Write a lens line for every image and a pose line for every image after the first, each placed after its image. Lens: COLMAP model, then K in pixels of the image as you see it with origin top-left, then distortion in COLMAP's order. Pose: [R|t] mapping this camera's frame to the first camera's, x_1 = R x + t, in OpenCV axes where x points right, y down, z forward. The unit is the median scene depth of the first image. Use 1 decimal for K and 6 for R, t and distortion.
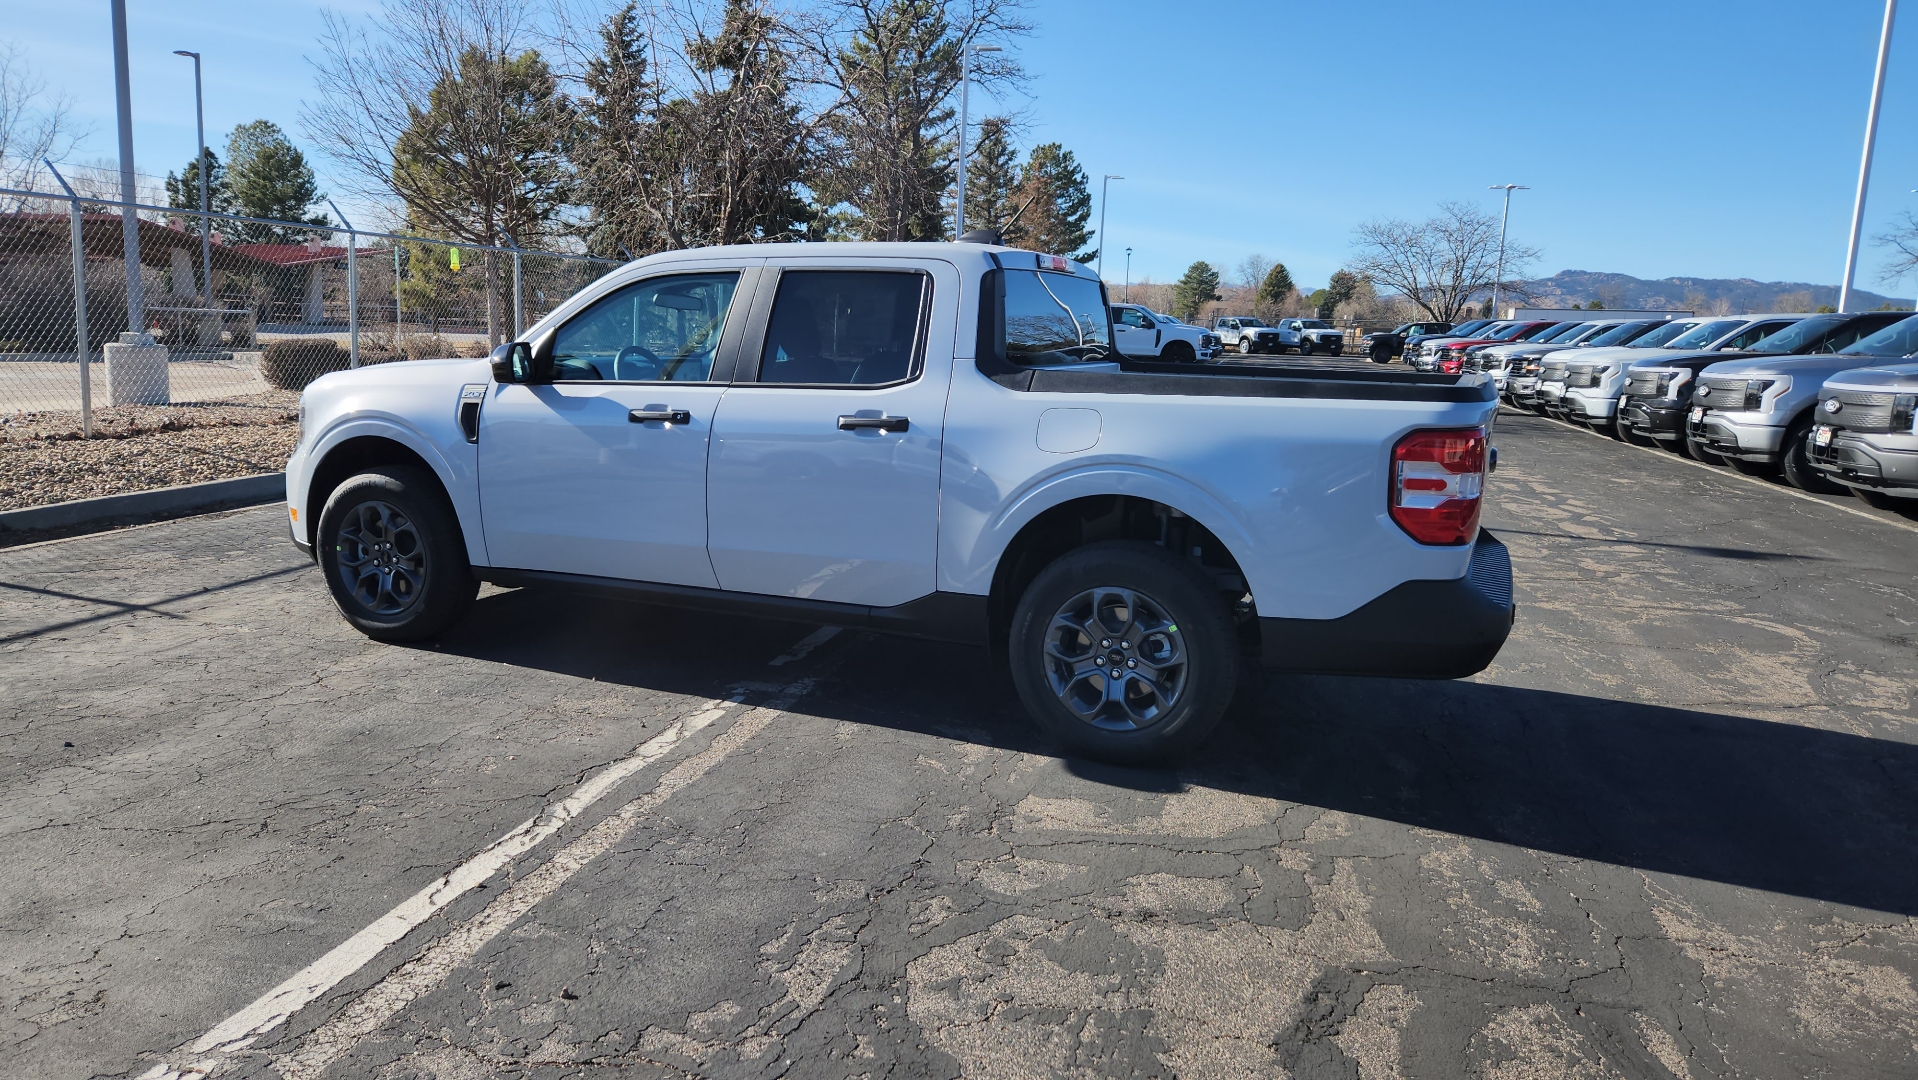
lens RADIAL K [[1280.6, 0, 925.7], [0, 1280.6, 519.0], [0, 0, 1]] dist [0.068975, -0.049214]
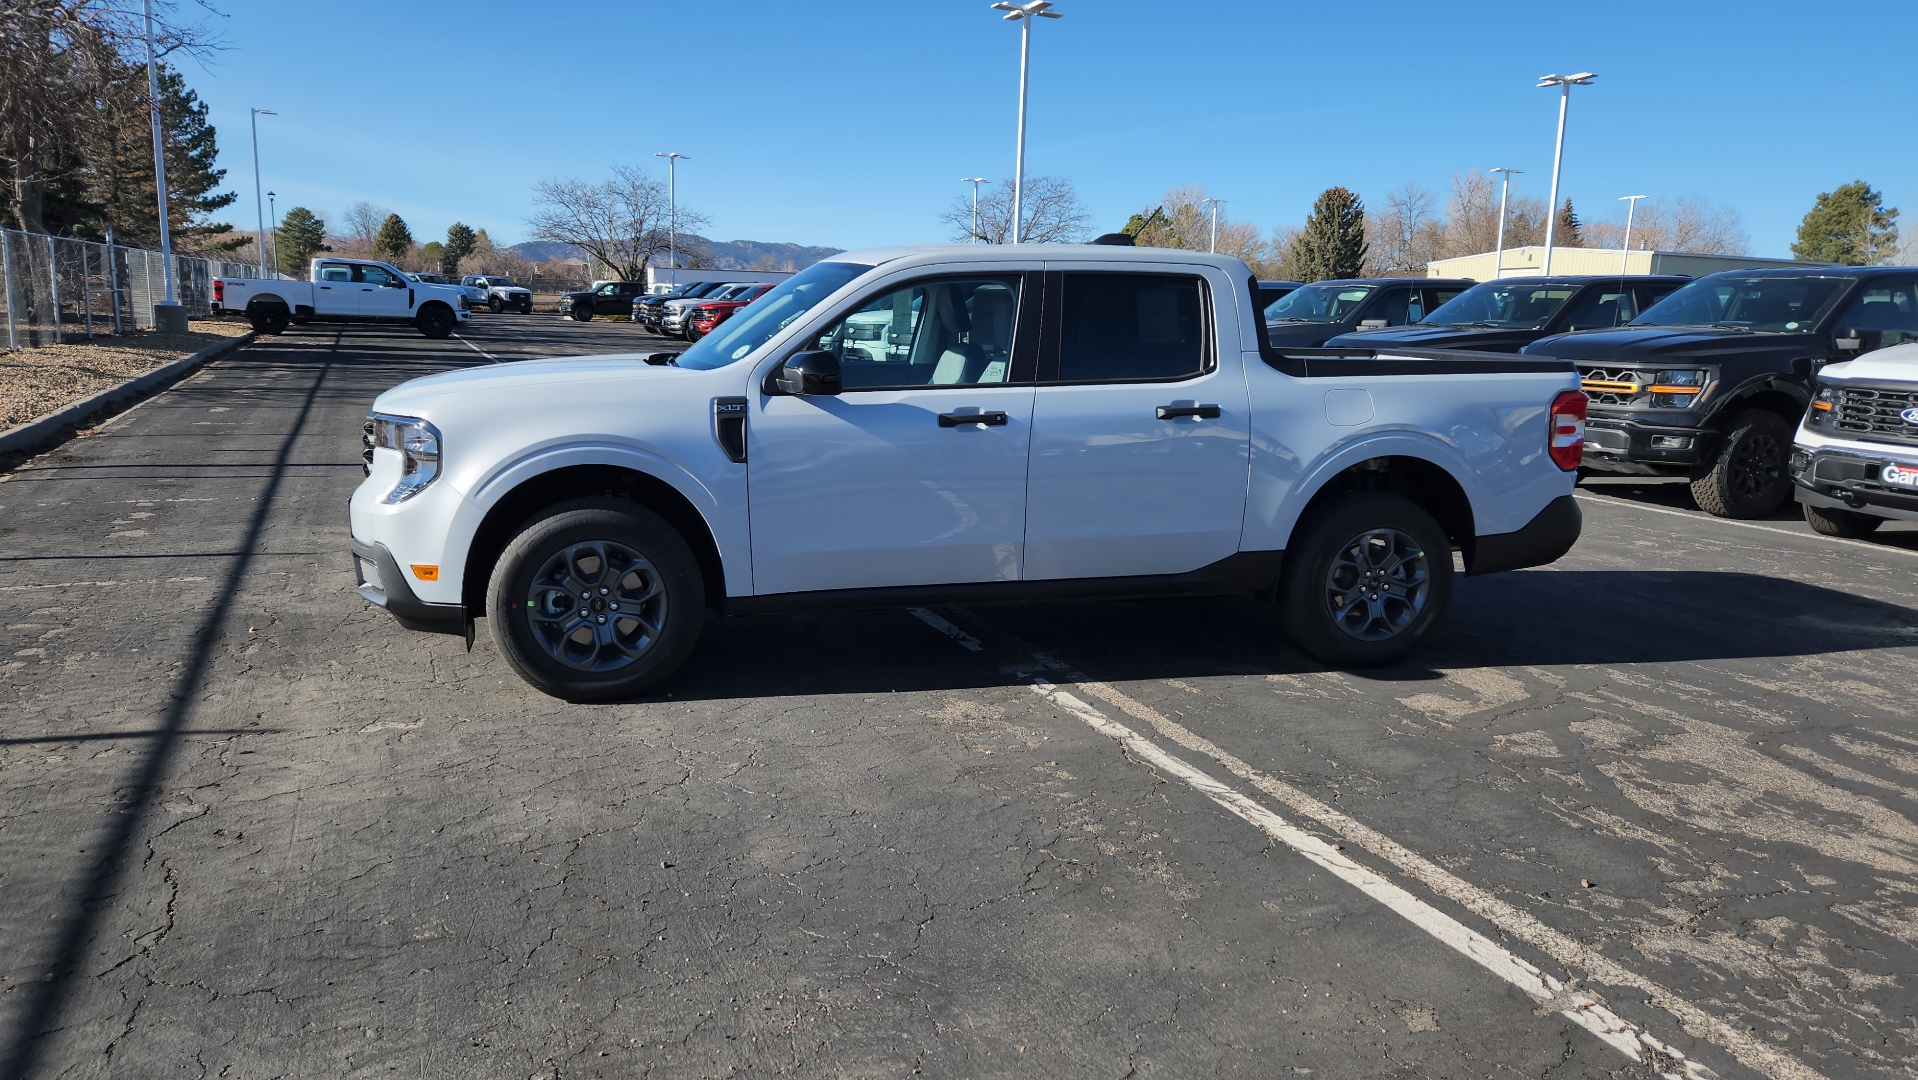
lens RADIAL K [[1279.7, 0, 929.0], [0, 1279.7, 529.0], [0, 0, 1]] dist [0.074080, -0.058941]
pose [[0.791558, -0.117162, 0.599758, -0.865251], [0.092127, 0.993111, 0.072415, -0.071320], [-0.604110, -0.002066, 0.796898, 0.222634]]
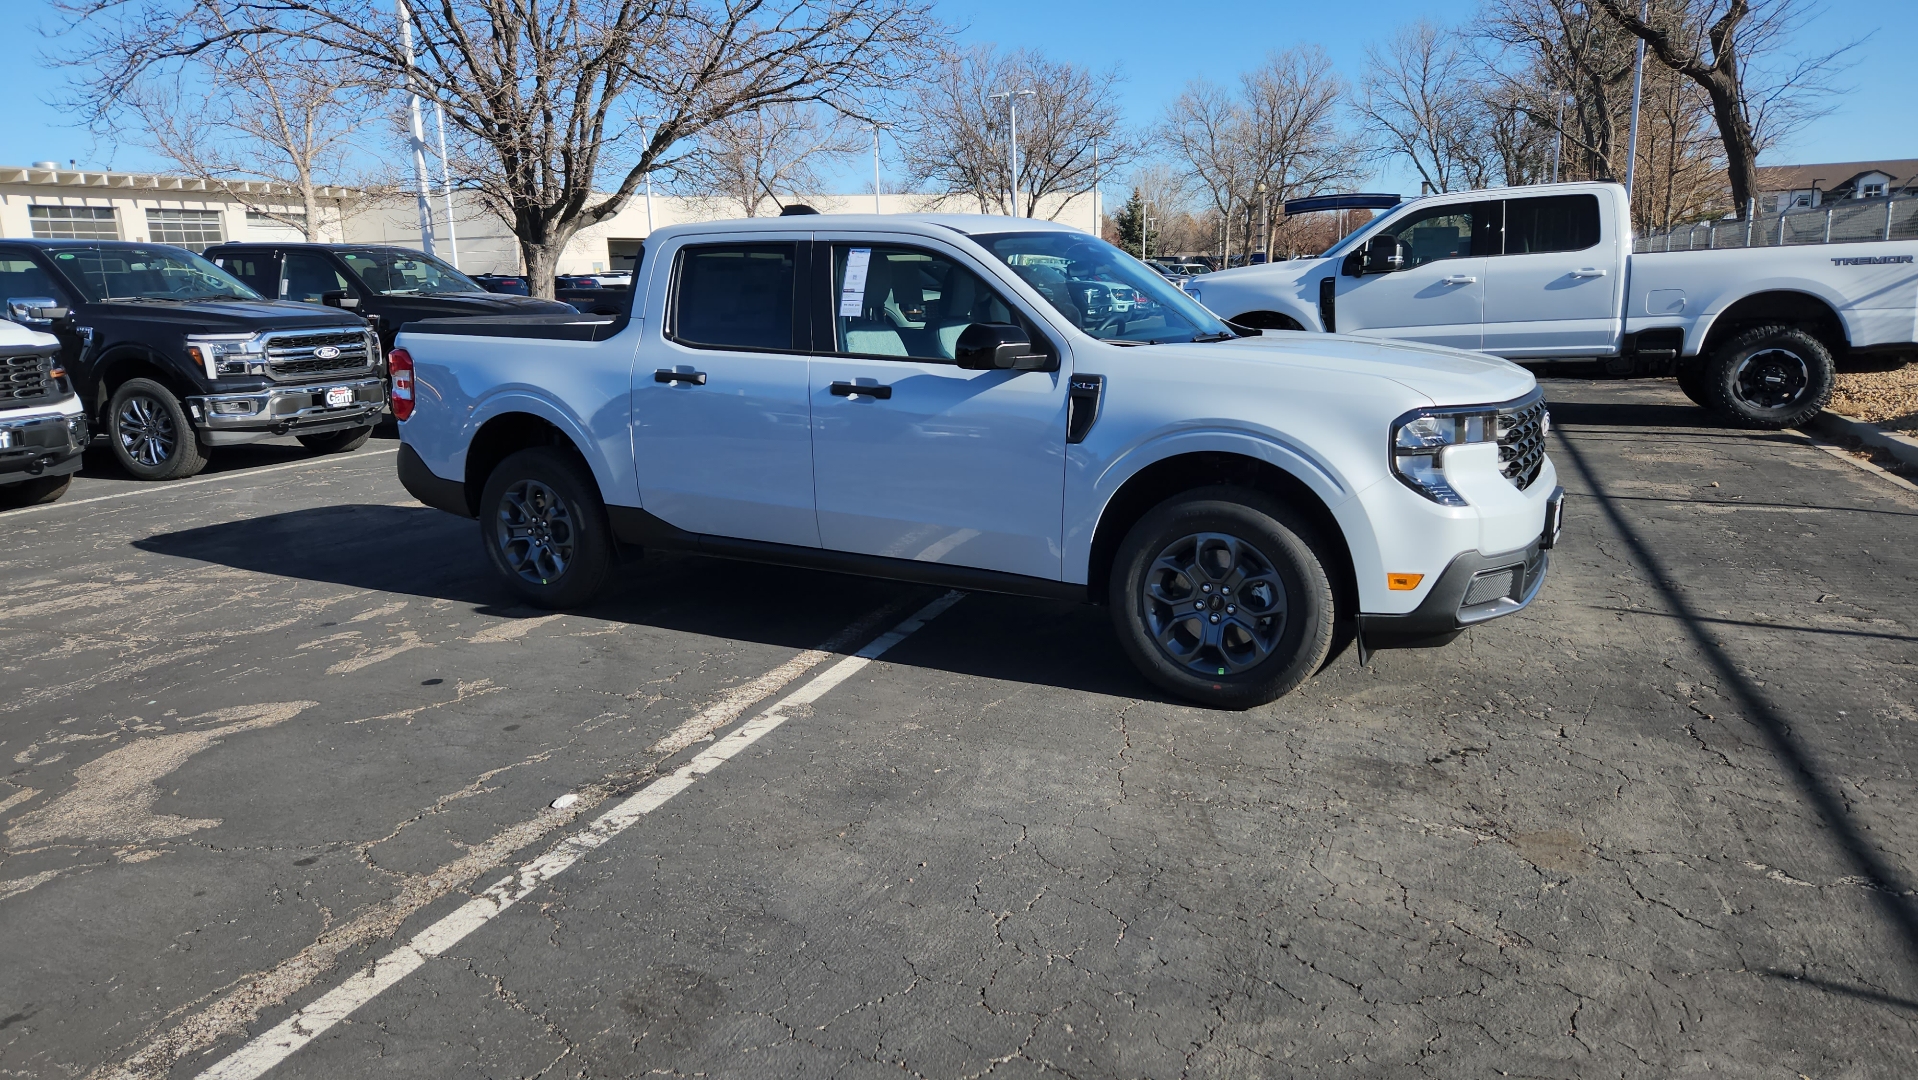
lens RADIAL K [[1279.7, 0, 923.9], [0, 1279.7, 527.5], [0, 0, 1]] dist [0.074080, -0.058941]
pose [[-0.993133, -0.034165, 0.111887, -0.224890], [0.005635, 0.941325, 0.337454, -0.372082], [-0.116852, 0.335767, -0.934669, 2.361883]]
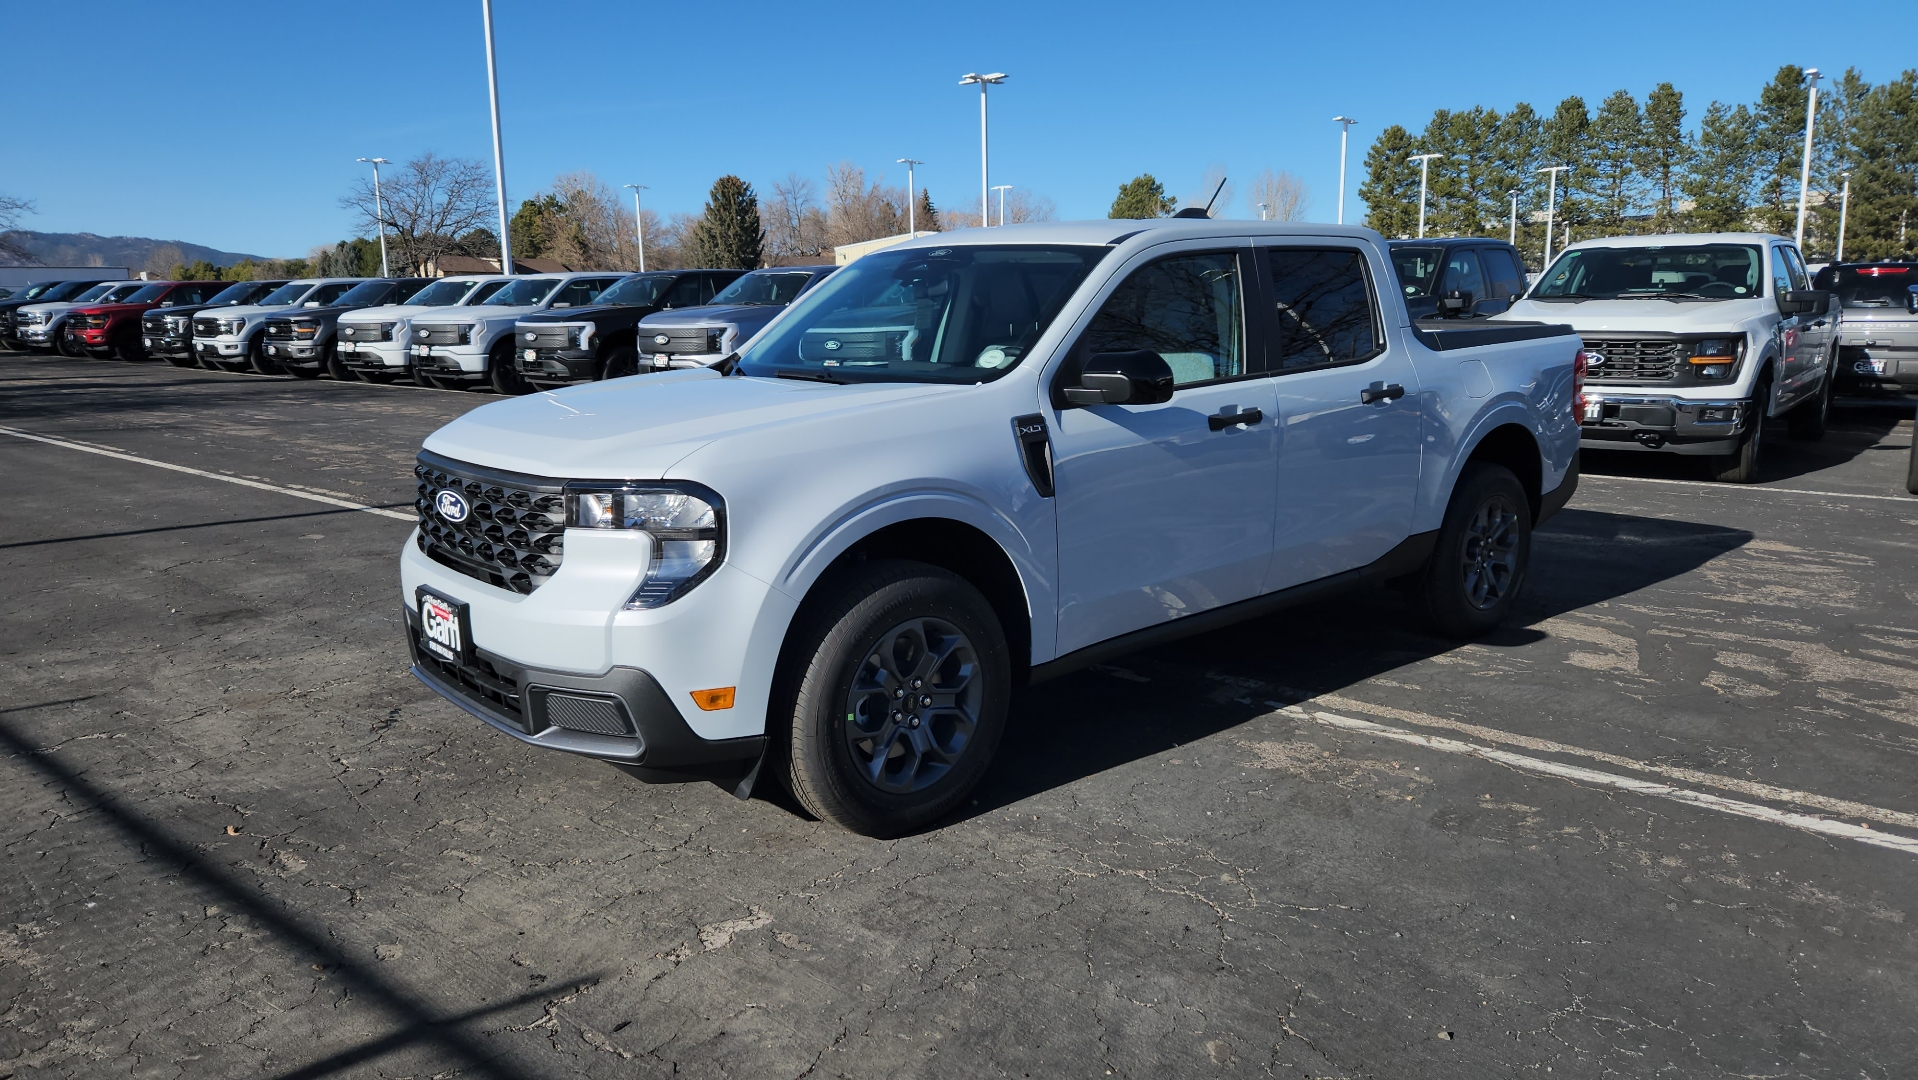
lens RADIAL K [[1279.7, 0, 918.5], [0, 1279.7, 529.3], [0, 0, 1]] dist [0.074080, -0.058941]
pose [[0.445845, -0.196359, 0.873307, -1.106096], [0.160063, 0.977406, 0.138049, -0.165159], [-0.880683, 0.078235, 0.467201, 0.801688]]
